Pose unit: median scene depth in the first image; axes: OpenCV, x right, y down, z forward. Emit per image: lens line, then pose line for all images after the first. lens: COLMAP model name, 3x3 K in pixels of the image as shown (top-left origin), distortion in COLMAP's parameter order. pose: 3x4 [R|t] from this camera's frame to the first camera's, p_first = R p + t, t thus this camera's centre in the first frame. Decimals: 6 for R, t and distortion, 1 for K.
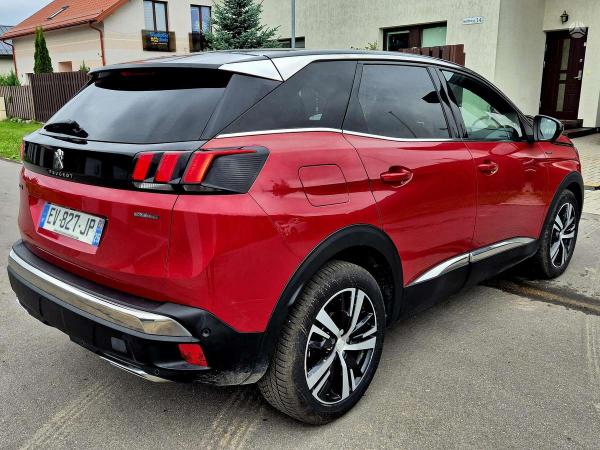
lens RADIAL K [[553.2, 0, 289.7], [0, 553.2, 223.5], [0, 0, 1]] dist [0.093490, -0.111436]
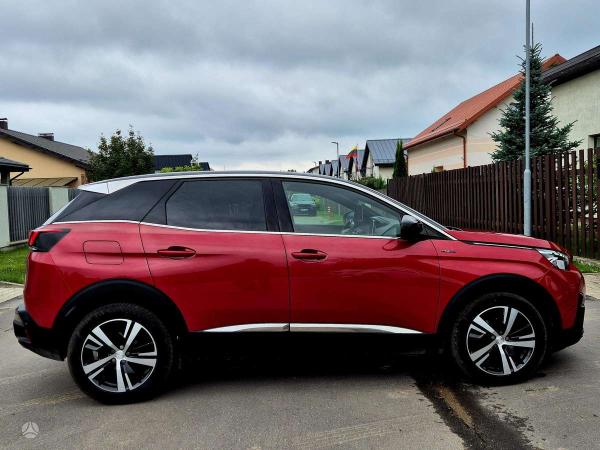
lens RADIAL K [[553.2, 0, 289.7], [0, 553.2, 223.5], [0, 0, 1]] dist [0.093490, -0.111436]
pose [[0.750092, 0.018514, -0.661075, 1.420976], [-0.131059, 0.983944, -0.121150, -0.020511], [0.648218, 0.177513, 0.740475, 0.061255]]
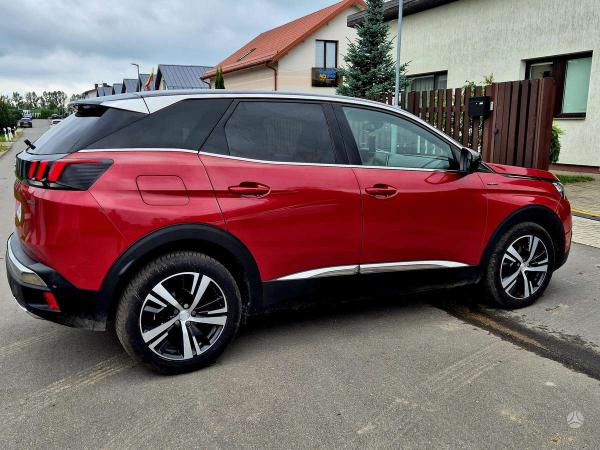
lens RADIAL K [[553.2, 0, 289.7], [0, 553.2, 223.5], [0, 0, 1]] dist [0.093490, -0.111436]
pose [[0.945315, 0.067927, -0.319007, 0.682651], [-0.085423, 0.995494, -0.041161, 0.034653], [0.314773, 0.066161, 0.946858, -0.155393]]
